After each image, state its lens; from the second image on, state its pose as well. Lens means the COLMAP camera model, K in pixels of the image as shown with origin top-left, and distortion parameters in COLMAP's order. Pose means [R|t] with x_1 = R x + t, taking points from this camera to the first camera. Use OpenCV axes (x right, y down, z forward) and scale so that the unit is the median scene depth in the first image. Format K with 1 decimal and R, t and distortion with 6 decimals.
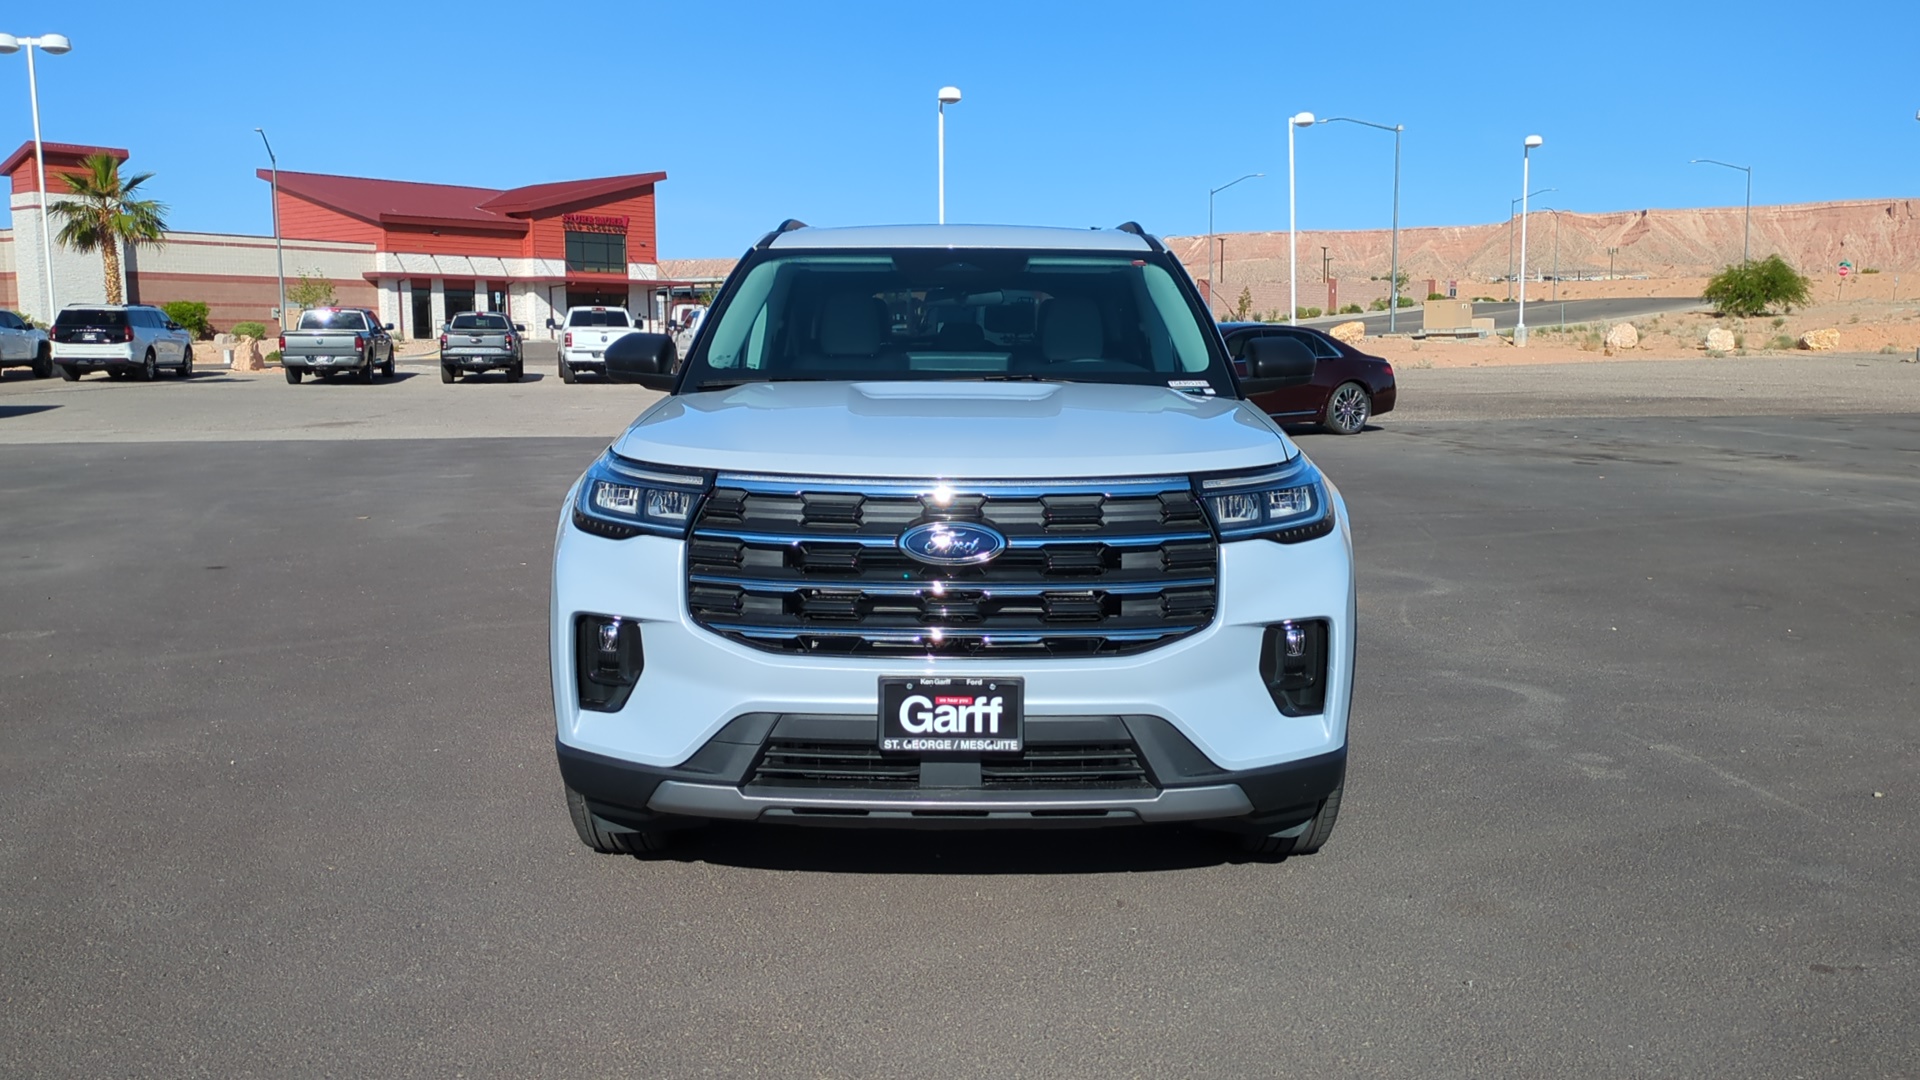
lens RADIAL K [[1647.9, 0, 974.0], [0, 1647.9, 539.9], [0, 0, 1]] dist [0.098996, -0.133141]
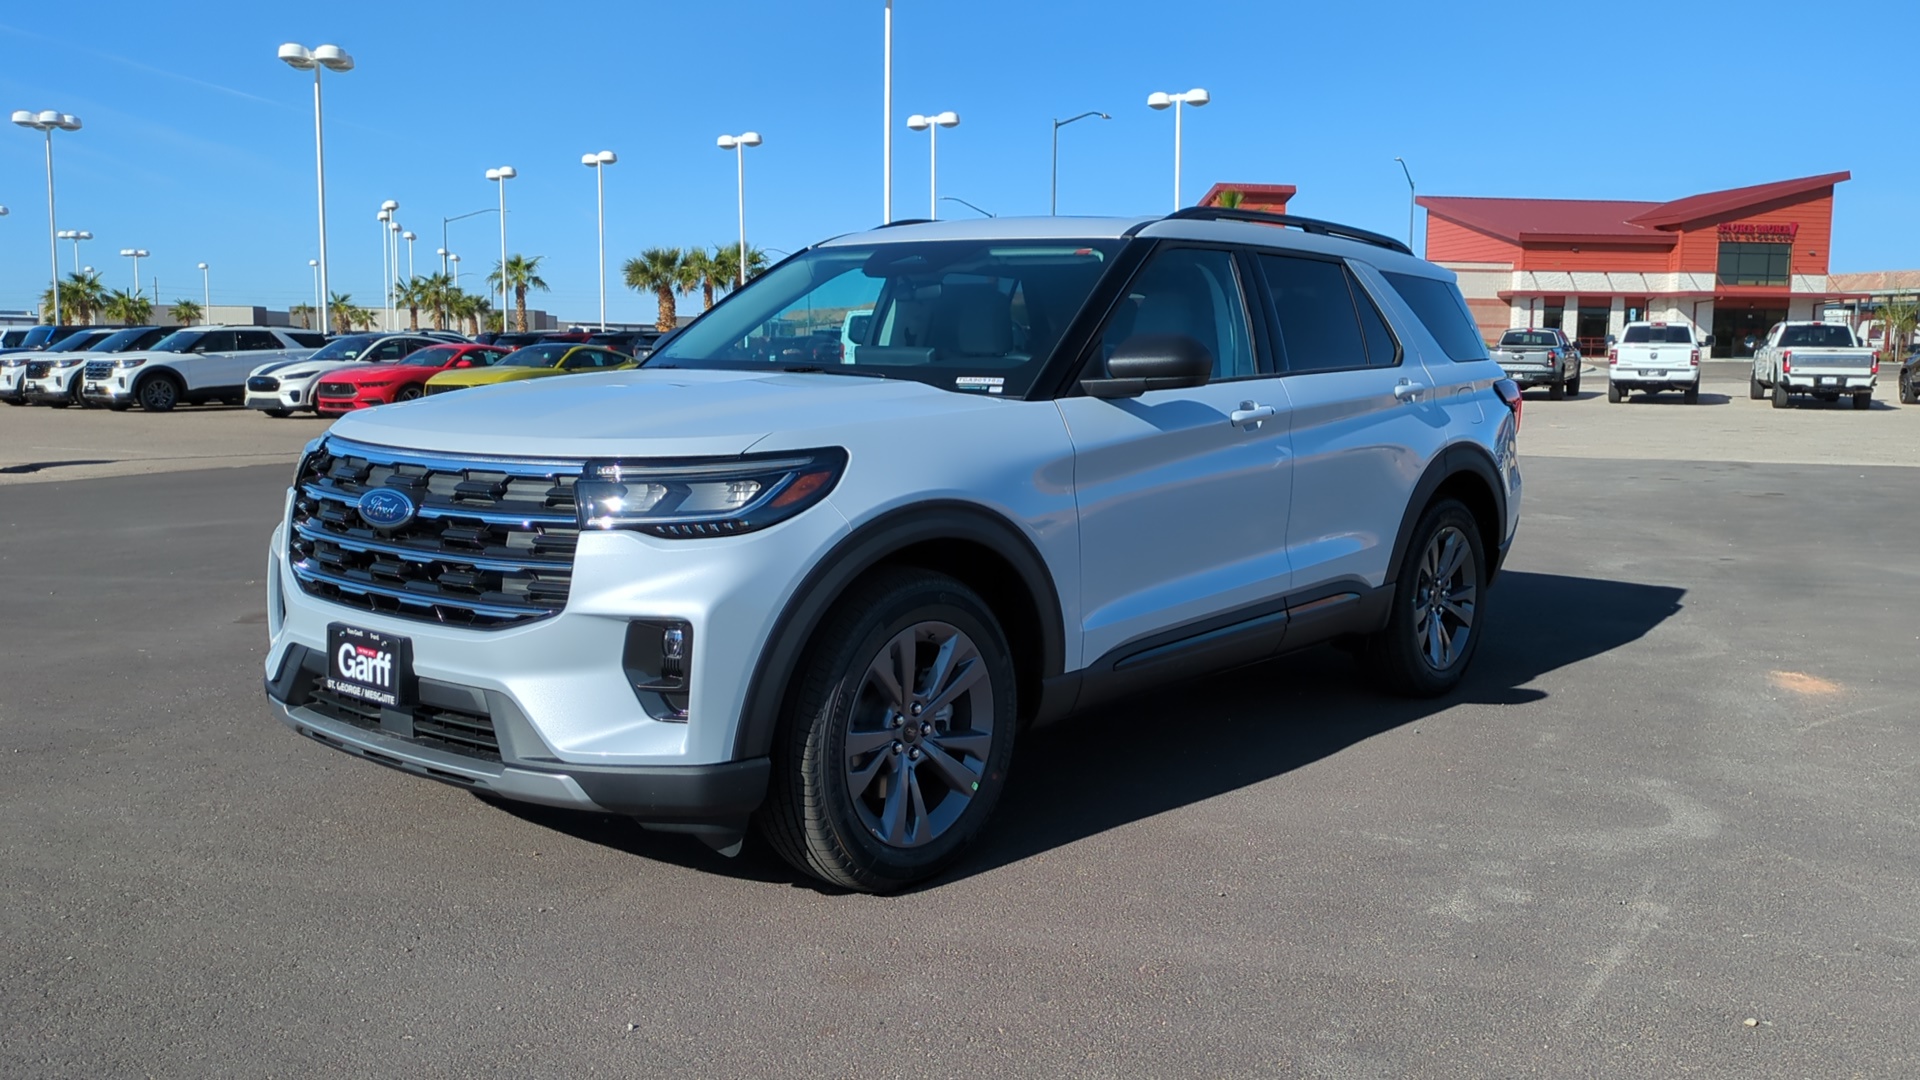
lens RADIAL K [[1647.9, 0, 974.0], [0, 1647.9, 539.9], [0, 0, 1]] dist [0.098996, -0.133141]
pose [[0.772592, 0.081797, -0.629612, 0.810083], [-0.089009, 0.995827, 0.020152, -0.027817], [0.628633, 0.040472, 0.776649, 0.327283]]
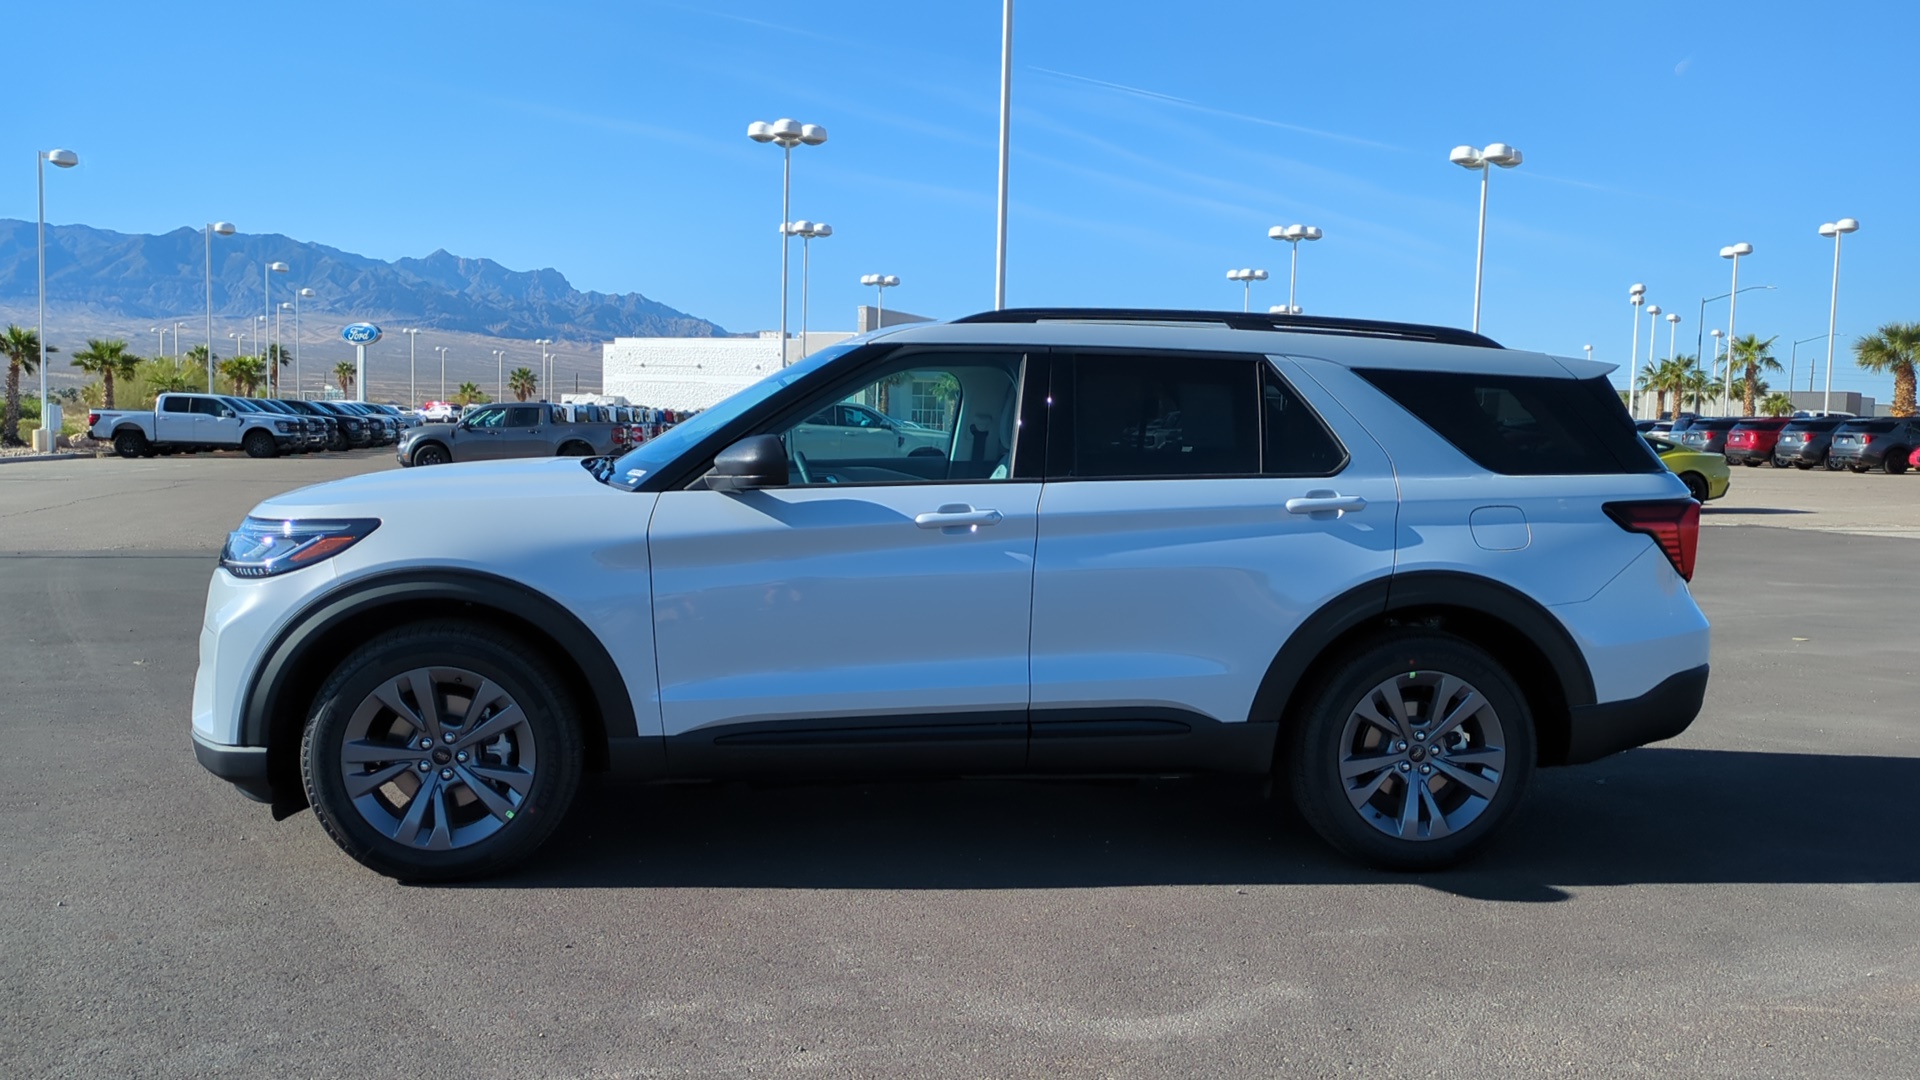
lens RADIAL K [[1659.3, 0, 976.1], [0, 1659.3, 539.1], [0, 0, 1]] dist [0.084507, -0.129909]
pose [[0.119588, 0.082086, -0.989424, 1.360973], [-0.145466, 0.987270, 0.064325, -0.169206], [0.982109, 0.136235, 0.130007, 1.203271]]
